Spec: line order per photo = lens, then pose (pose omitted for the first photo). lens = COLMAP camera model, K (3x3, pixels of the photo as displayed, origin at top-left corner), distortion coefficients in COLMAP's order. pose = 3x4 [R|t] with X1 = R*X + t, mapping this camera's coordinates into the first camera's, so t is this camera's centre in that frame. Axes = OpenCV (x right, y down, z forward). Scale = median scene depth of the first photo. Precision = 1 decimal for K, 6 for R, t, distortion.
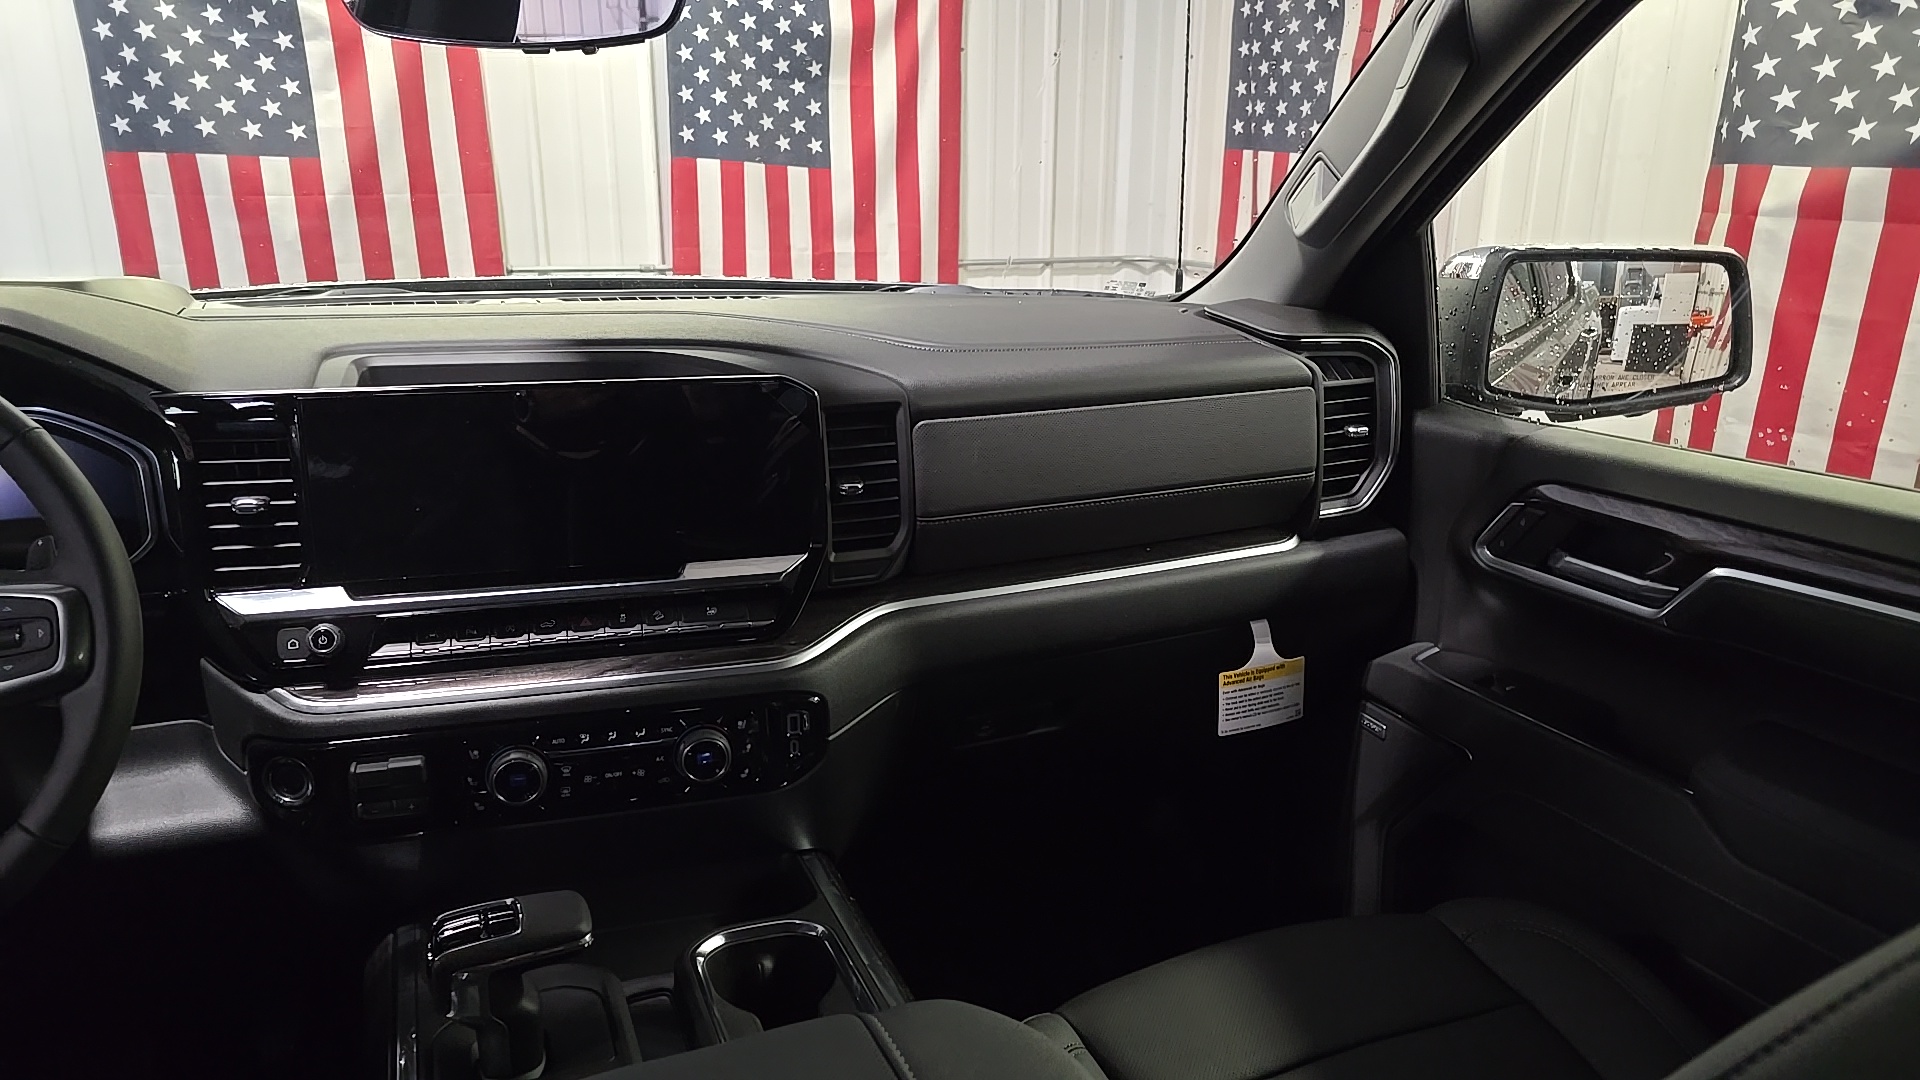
lens RADIAL K [[1329.3, 0, 960.0], [0, 1329.3, 540.0], [0, 0, 1]] dist [0.066884, -0.053600]
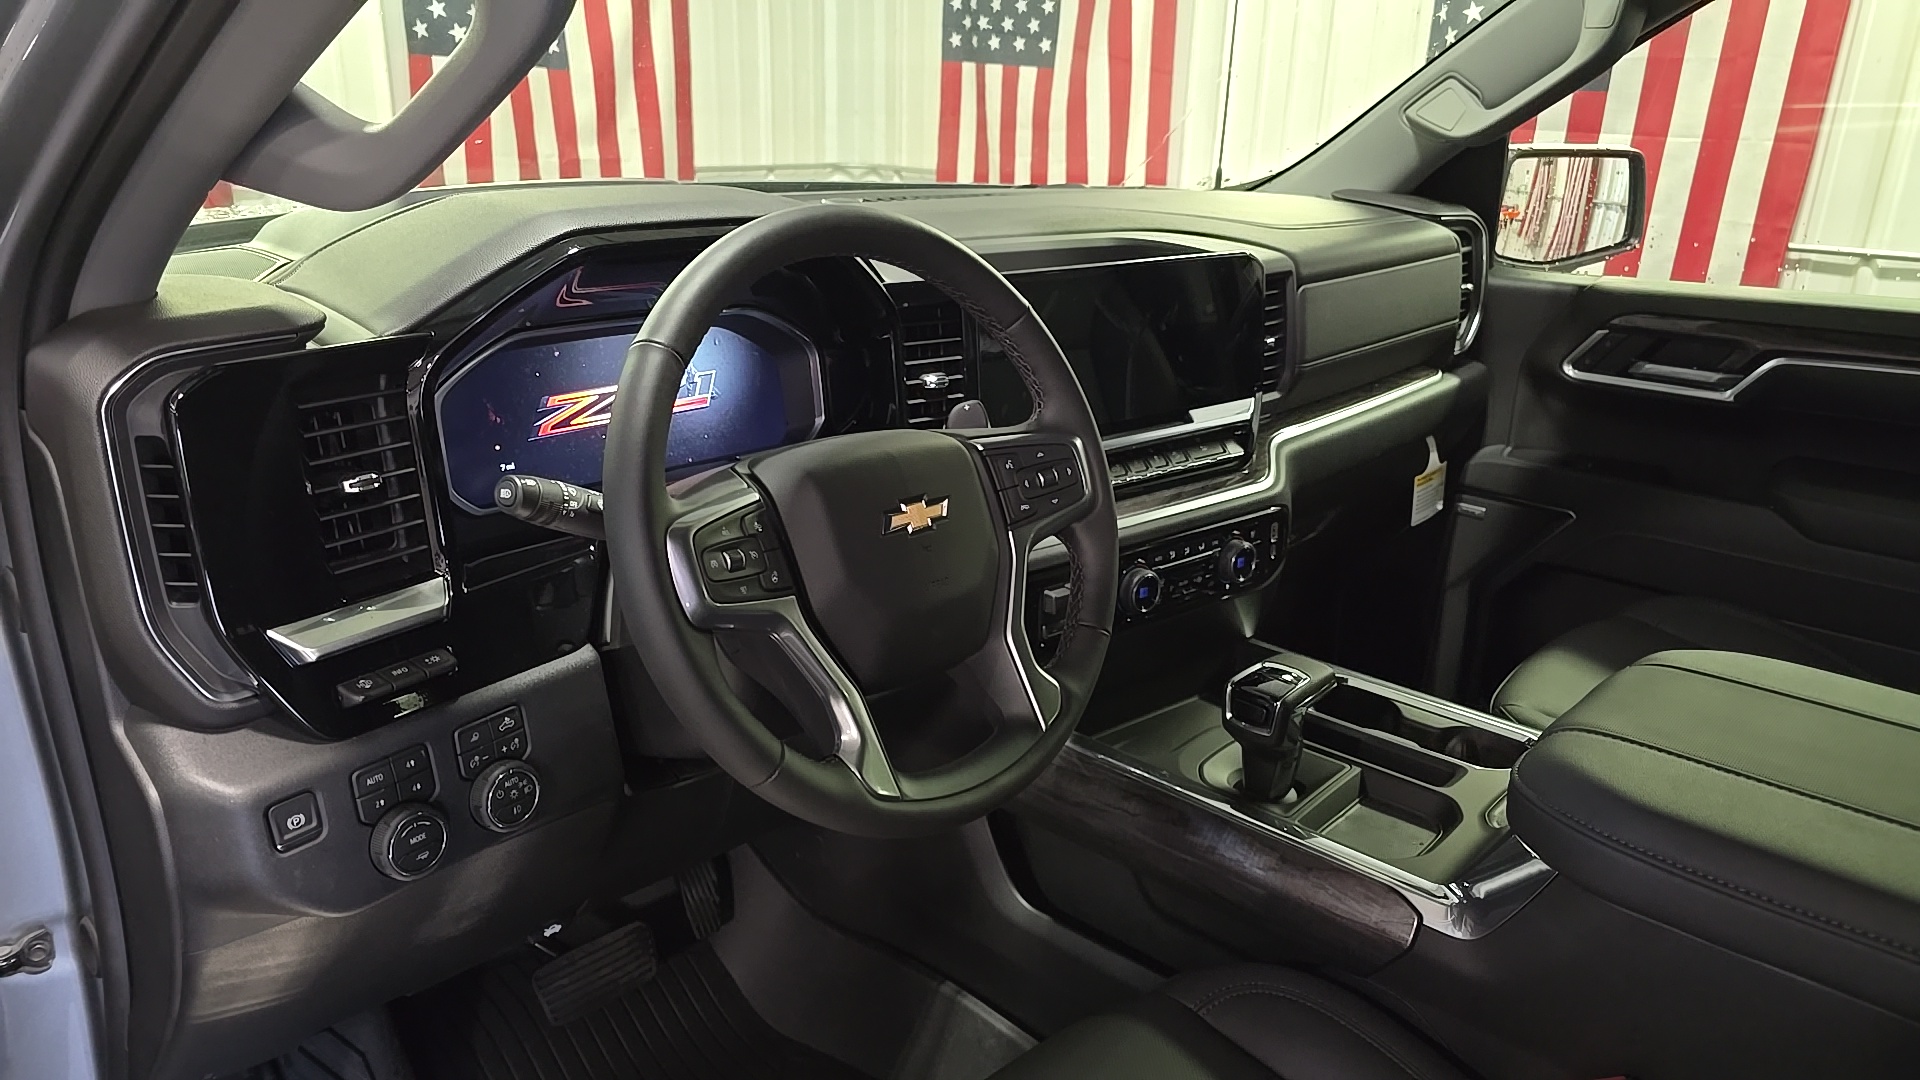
lens RADIAL K [[1329.3, 0, 960.0], [0, 1329.3, 540.0], [0, 0, 1]] dist [0.066884, -0.053600]
pose [[0.916987, -0.115903, 0.381709, -0.907430], [0.091849, 0.992496, 0.080714, 0.017832], [-0.388199, -0.038954, 0.920752, -0.042986]]
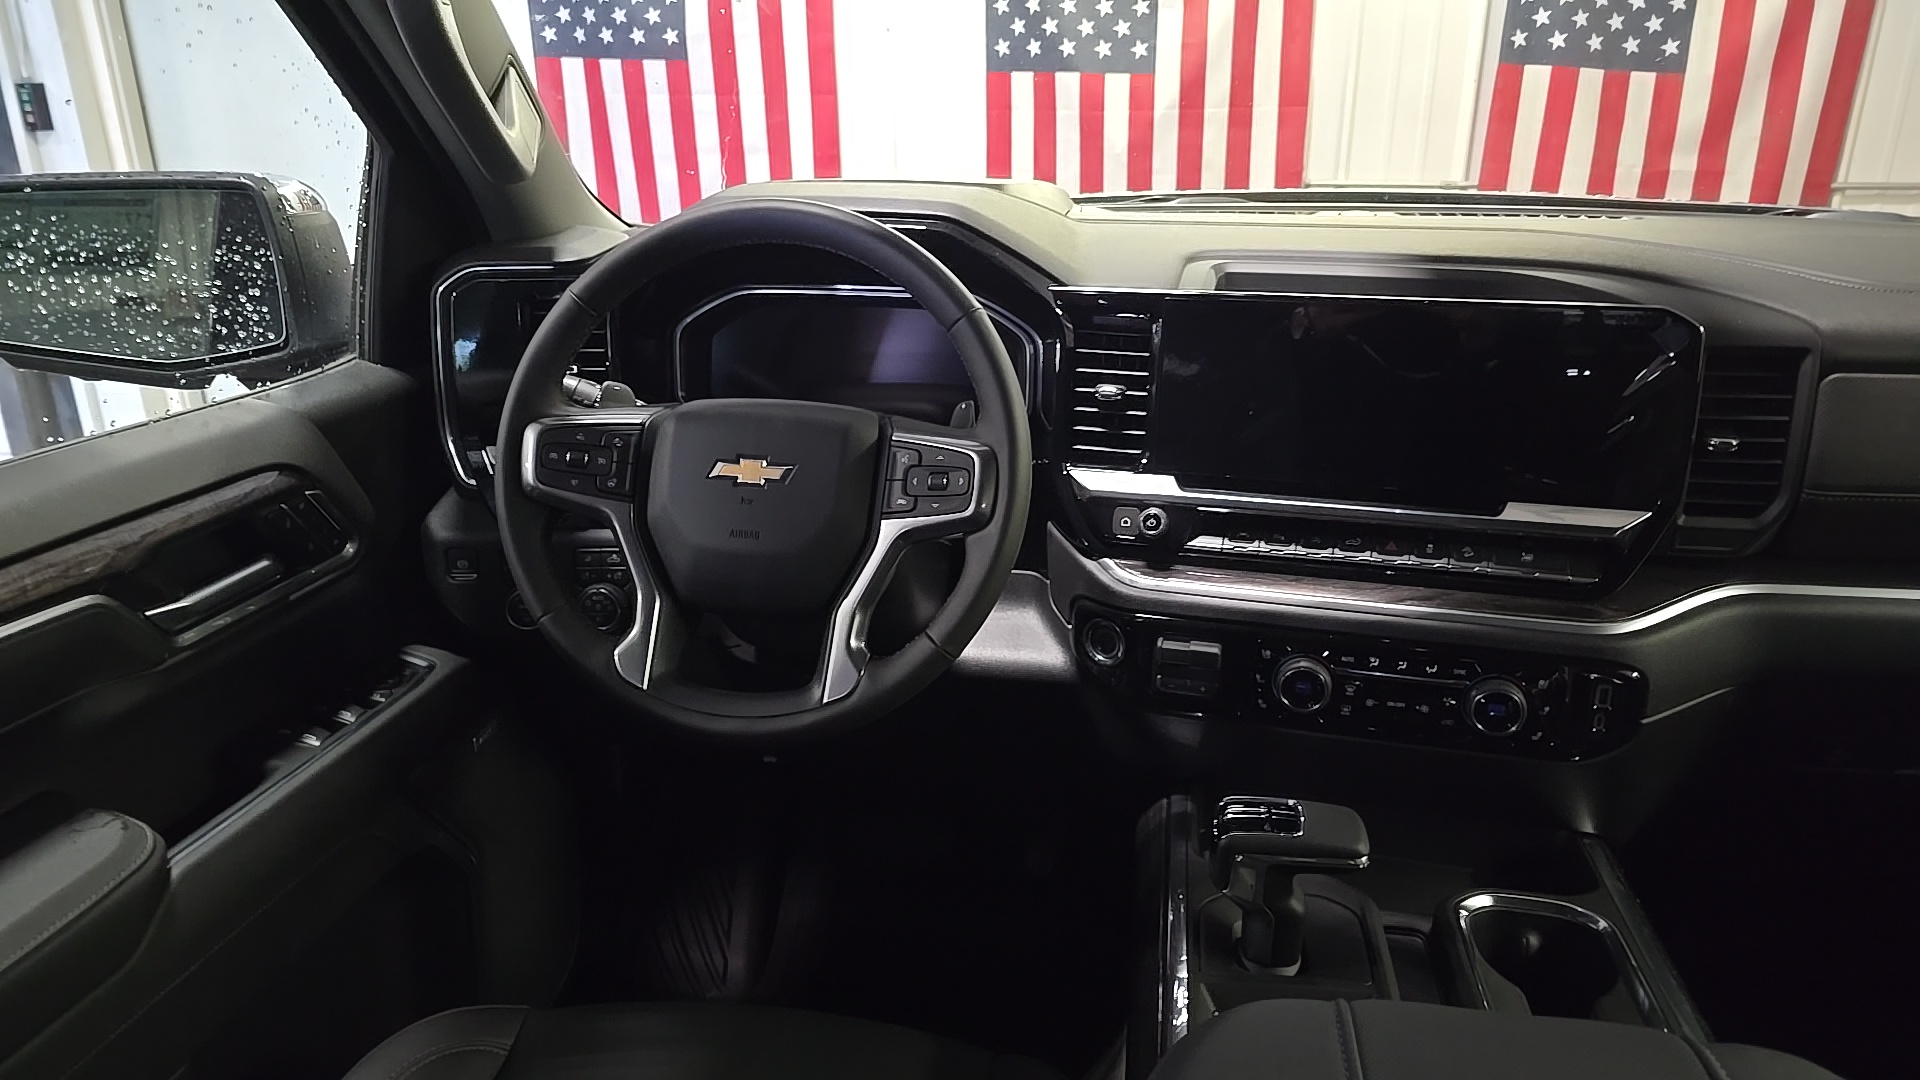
lens RADIAL K [[1329.3, 0, 960.0], [0, 1329.3, 540.0], [0, 0, 1]] dist [0.066884, -0.053600]
pose [[0.847199, 0.165211, -0.504934, -0.052914], [-0.134603, 0.986158, 0.096820, 0.004335], [0.513941, -0.014061, 0.857710, -0.005796]]
